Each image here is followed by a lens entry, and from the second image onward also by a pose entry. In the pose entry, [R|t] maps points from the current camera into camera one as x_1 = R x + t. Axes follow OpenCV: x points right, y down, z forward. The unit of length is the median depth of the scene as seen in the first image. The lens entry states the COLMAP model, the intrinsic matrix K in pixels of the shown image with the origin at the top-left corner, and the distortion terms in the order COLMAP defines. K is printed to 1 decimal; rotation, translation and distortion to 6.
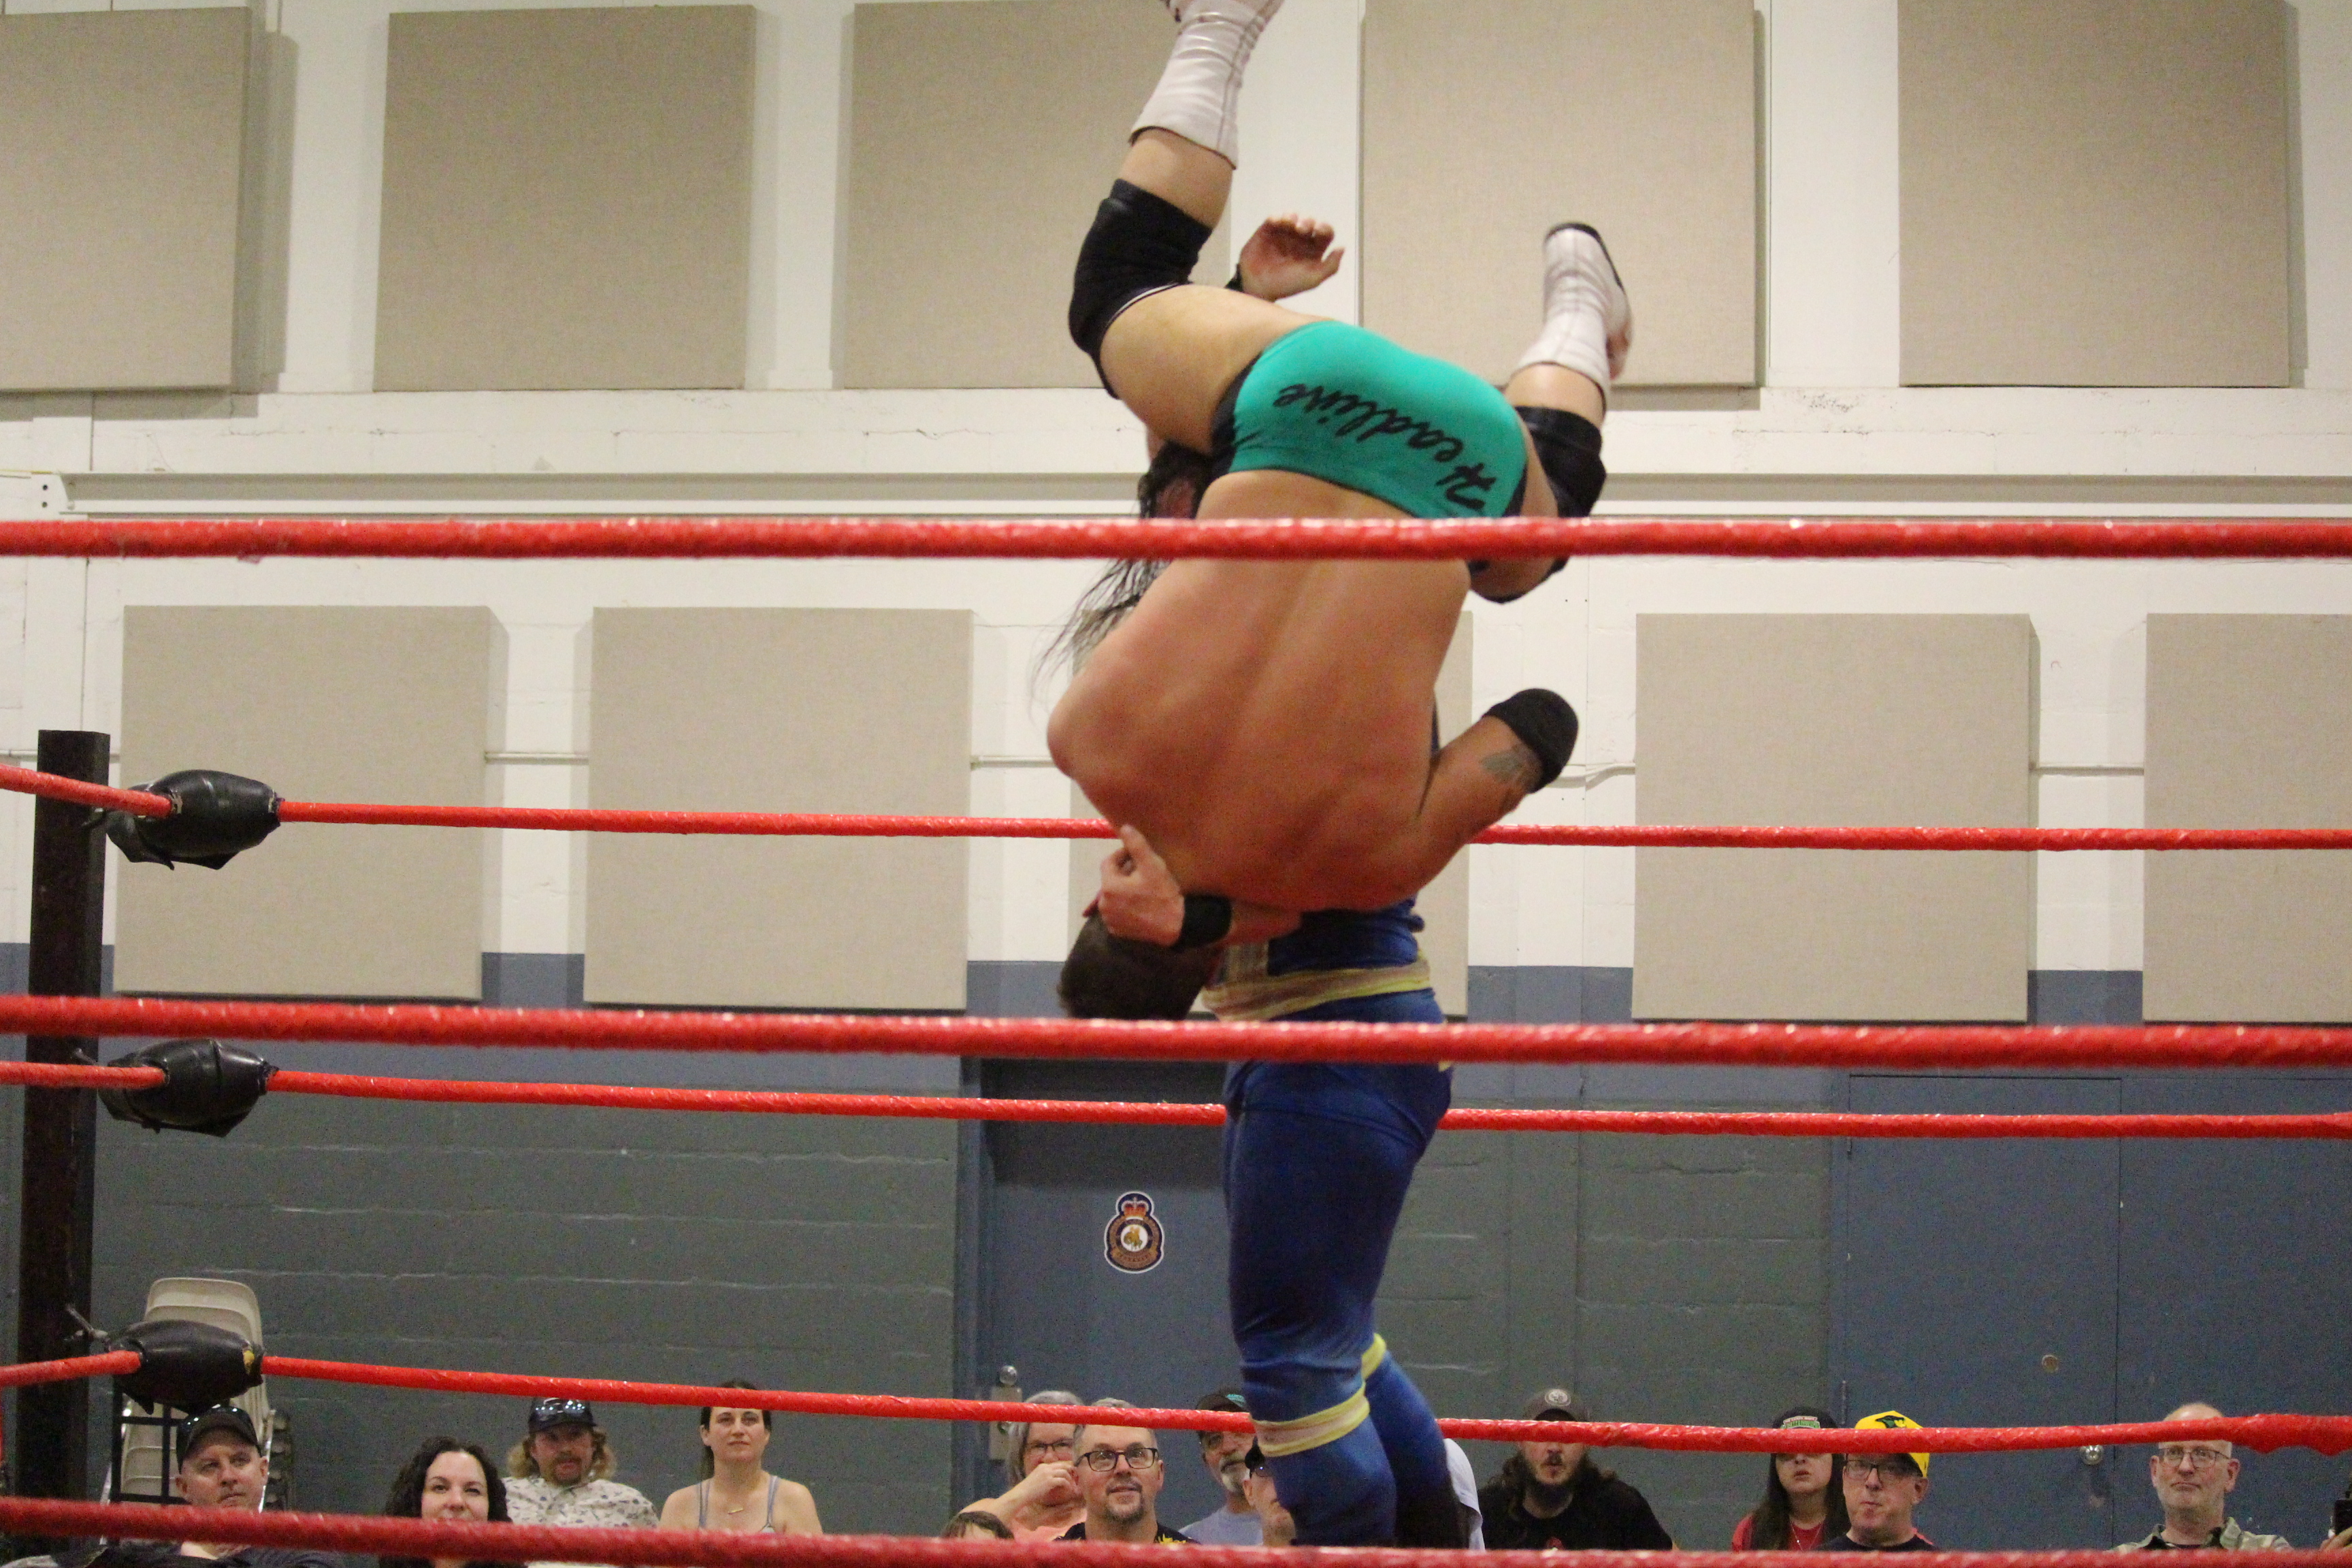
lens RADIAL K [[6082.1, 0, 1176.0], [0, 6082.1, 784.0], [0, 0, 1]] dist [-0.172324, -3.229501]
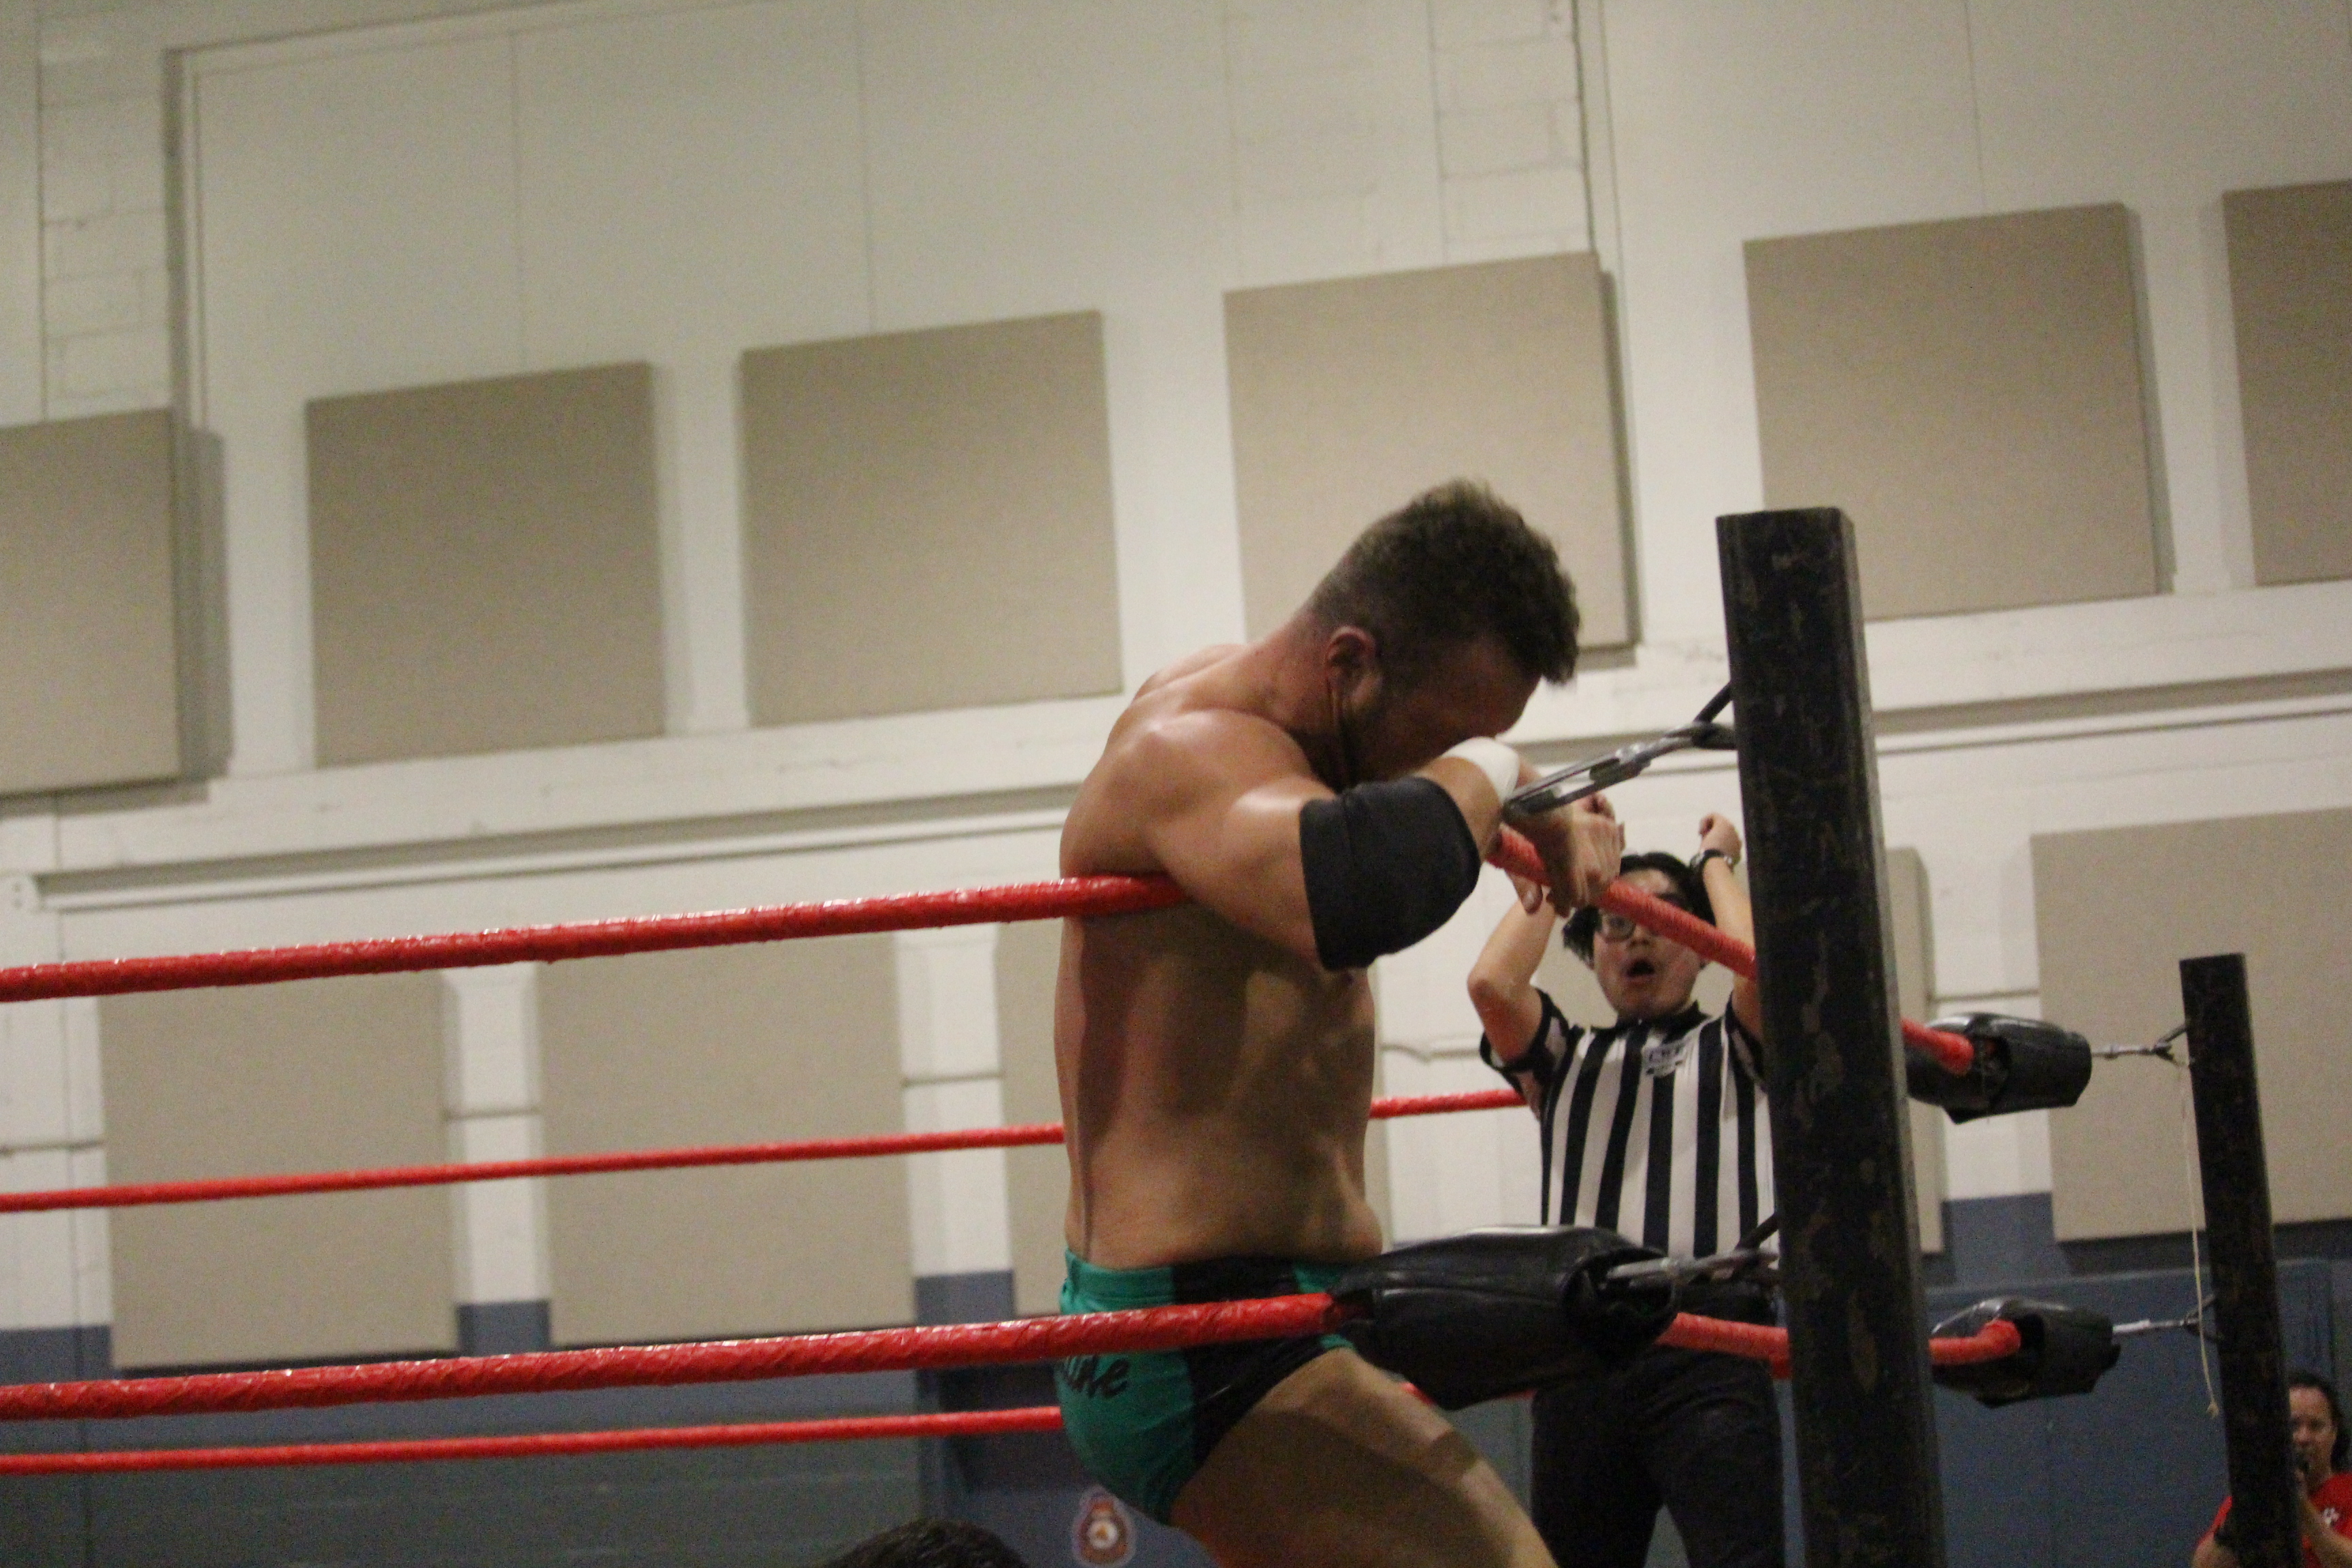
lens RADIAL K [[6082.1, 0, 1176.0], [0, 6082.1, 784.0], [0, 0, 1]] dist [-0.172324, -3.229501]
pose [[0.990647, -0.089351, -0.103124, 0.120211], [0.084569, 0.995170, -0.049855, 0.001468], [0.107081, 0.040668, 0.993418, -0.007657]]
